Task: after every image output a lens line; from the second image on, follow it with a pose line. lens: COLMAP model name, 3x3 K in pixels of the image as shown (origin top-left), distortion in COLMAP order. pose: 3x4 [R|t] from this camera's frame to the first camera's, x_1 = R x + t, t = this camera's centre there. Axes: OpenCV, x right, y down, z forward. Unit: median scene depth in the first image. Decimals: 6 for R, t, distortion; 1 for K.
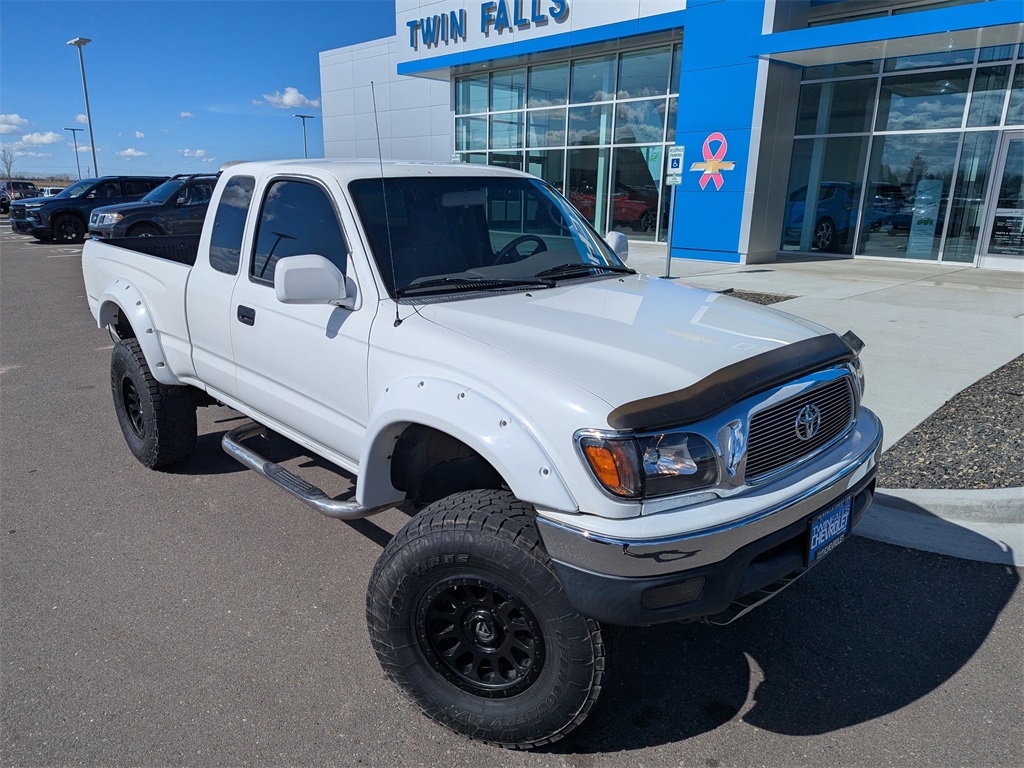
lens RADIAL K [[716.2, 0, 500.9], [0, 716.2, 391.9], [0, 0, 1]] dist [0.073829, -0.063705]
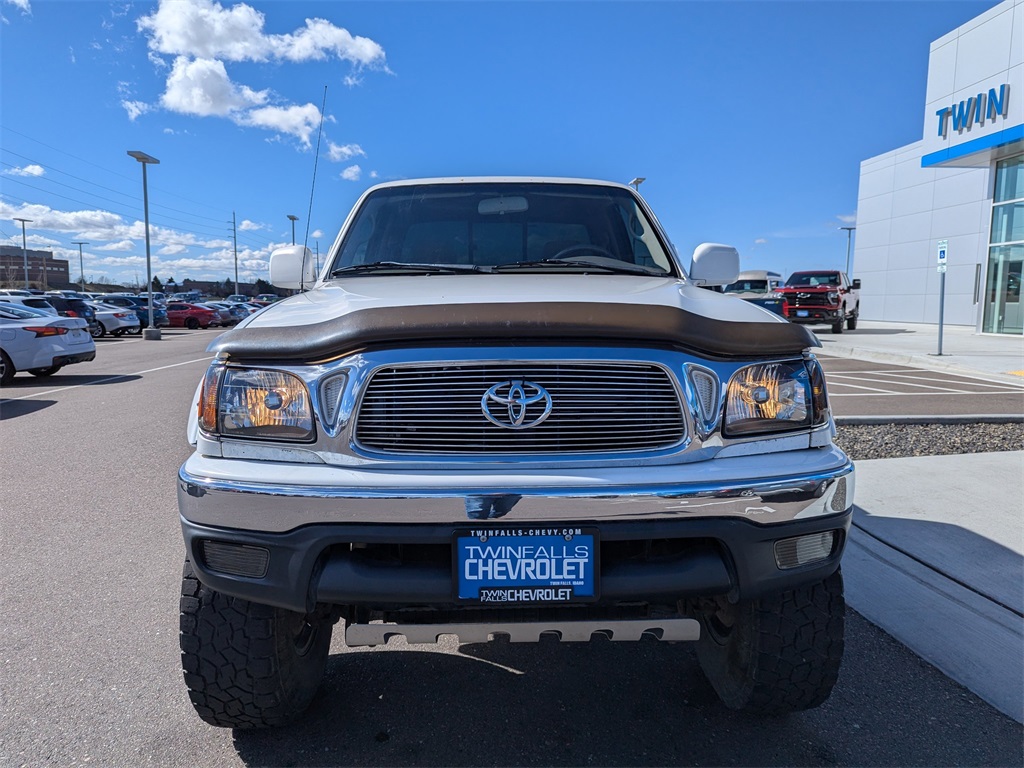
lens RADIAL K [[720.5, 0, 506.9], [0, 720.5, 379.7], [0, 0, 1]] dist [0.062666, -0.050669]
pose [[0.749319, 0.065332, -0.658978, 0.482795], [-0.179232, 0.977988, -0.106844, 0.052197], [0.637492, 0.198170, 0.744535, 0.251978]]
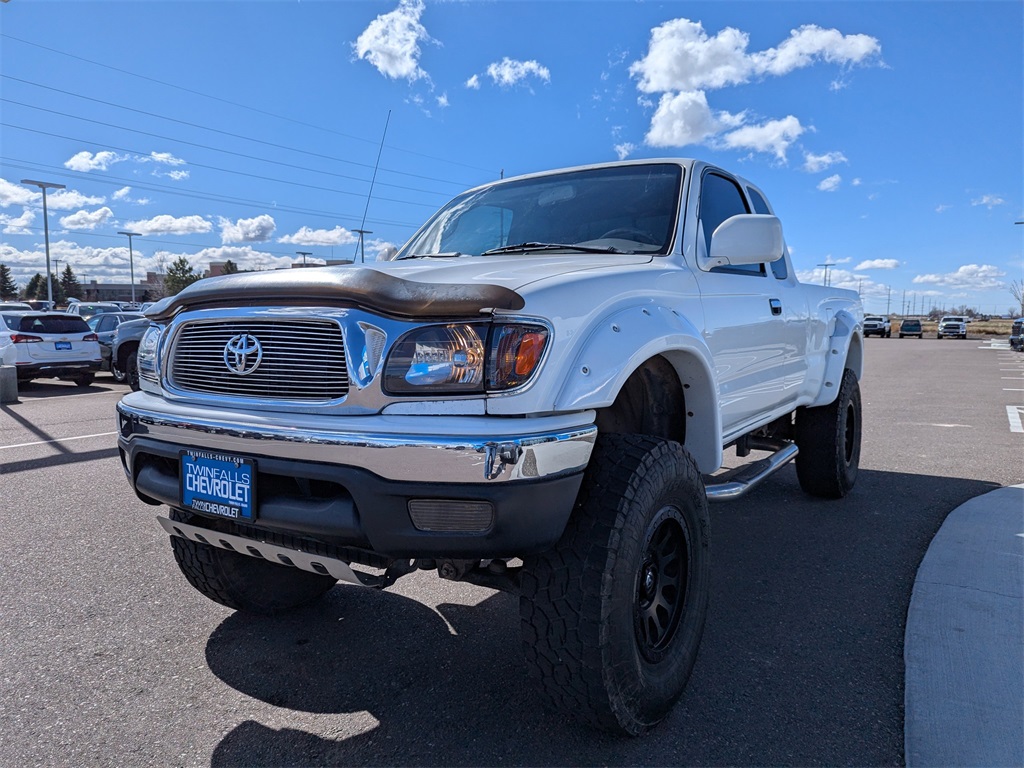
lens RADIAL K [[726.6, 0, 514.1], [0, 726.6, 396.0], [0, 0, 1]] dist [0.067779, -0.067712]
pose [[0.235047, 0.090120, -0.967797, 0.732472], [-0.264746, 0.963982, 0.025467, -0.009878], [0.935234, 0.250234, 0.250440, 0.599235]]
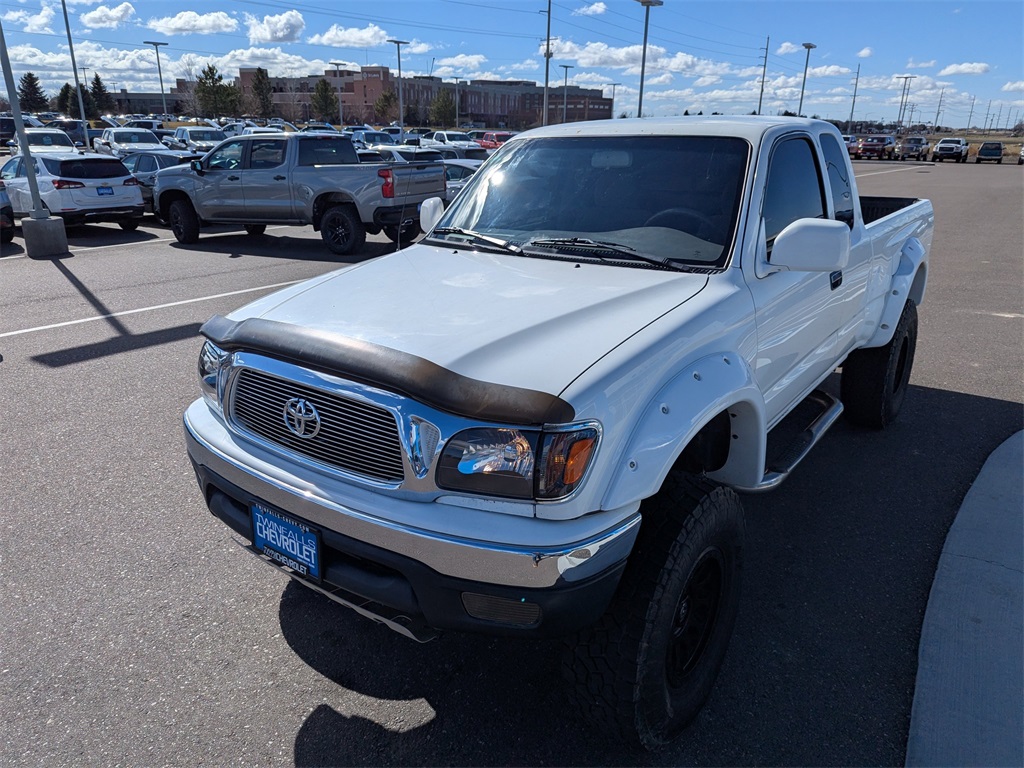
lens RADIAL K [[729.2, 0, 515.9], [0, 729.2, 387.7], [0, 0, 1]] dist [0.047448, -0.033725]
pose [[0.180966, 0.316142, -0.931293, 0.708680], [-0.274547, 0.925521, 0.260834, -0.163423], [0.944392, 0.208481, 0.254283, 0.553935]]
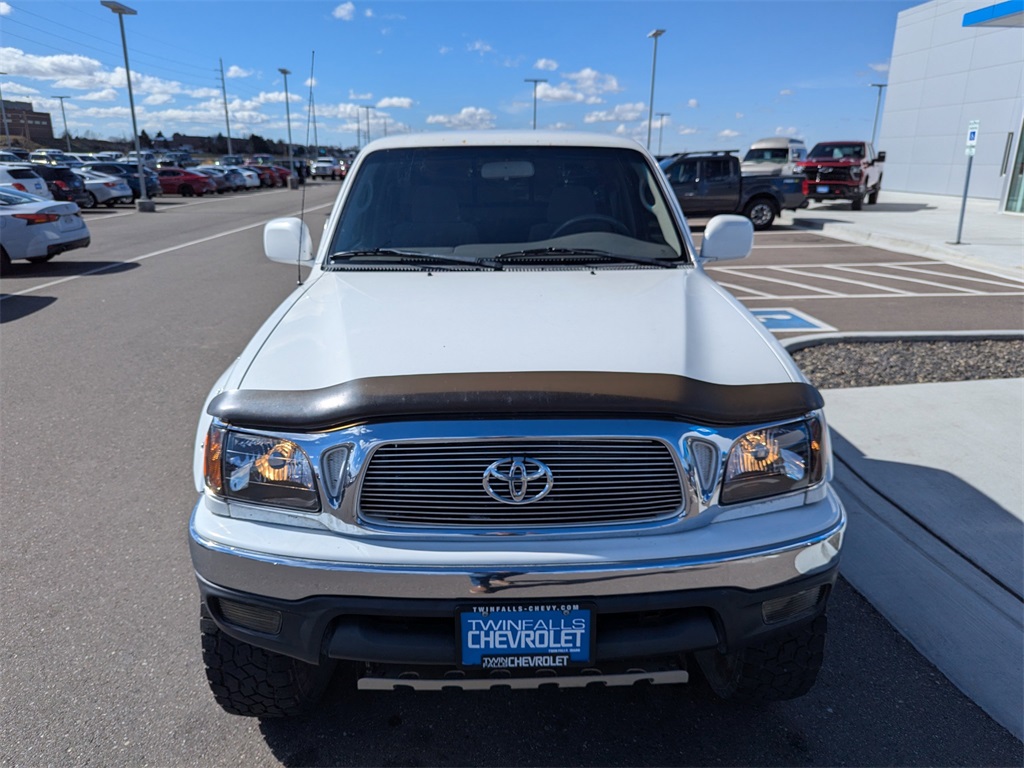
lens RADIAL K [[727.2, 0, 514.8], [0, 727.2, 382.3], [0, 0, 1]] dist [0.053783, -0.048213]
pose [[0.749666, 0.190904, -0.633685, 0.471670], [-0.182712, 0.979981, 0.079076, -0.060700], [0.636096, 0.056501, 0.769539, 0.237766]]
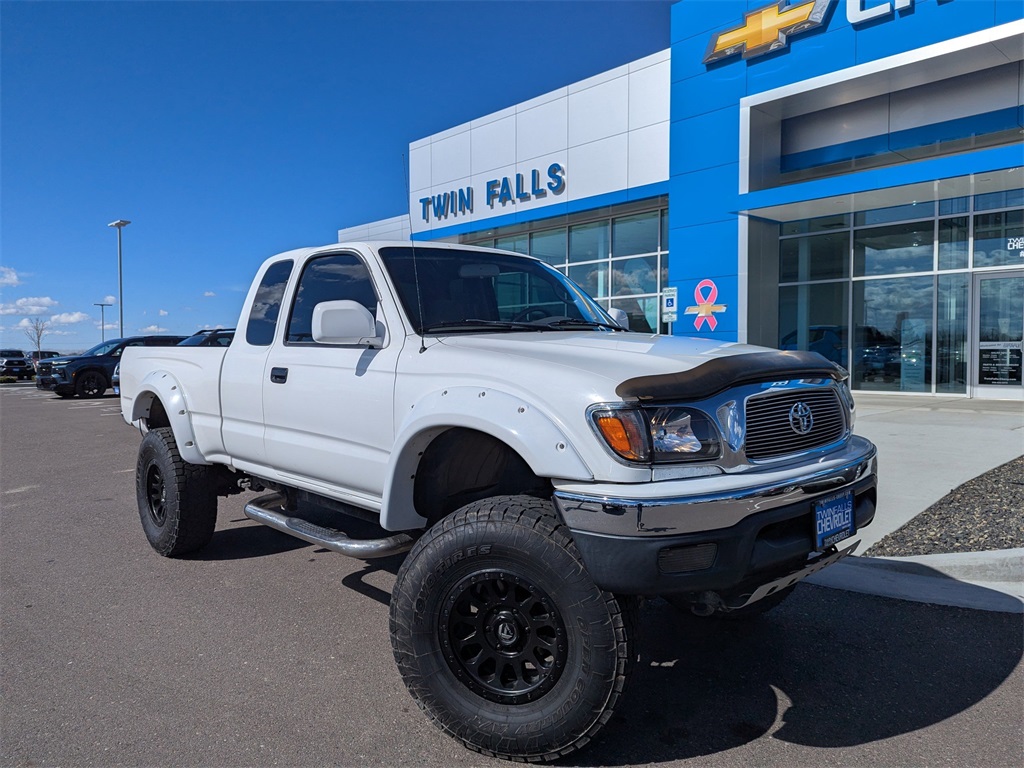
lens RADIAL K [[720.5, 0, 506.9], [0, 720.5, 379.7], [0, 0, 1]] dist [0.062666, -0.050669]
pose [[0.999826, -0.018627, 0.000652, -0.009532], [0.018247, 0.971083, -0.238045, 0.129829], [0.003801, 0.238015, 0.971254, -0.041186]]
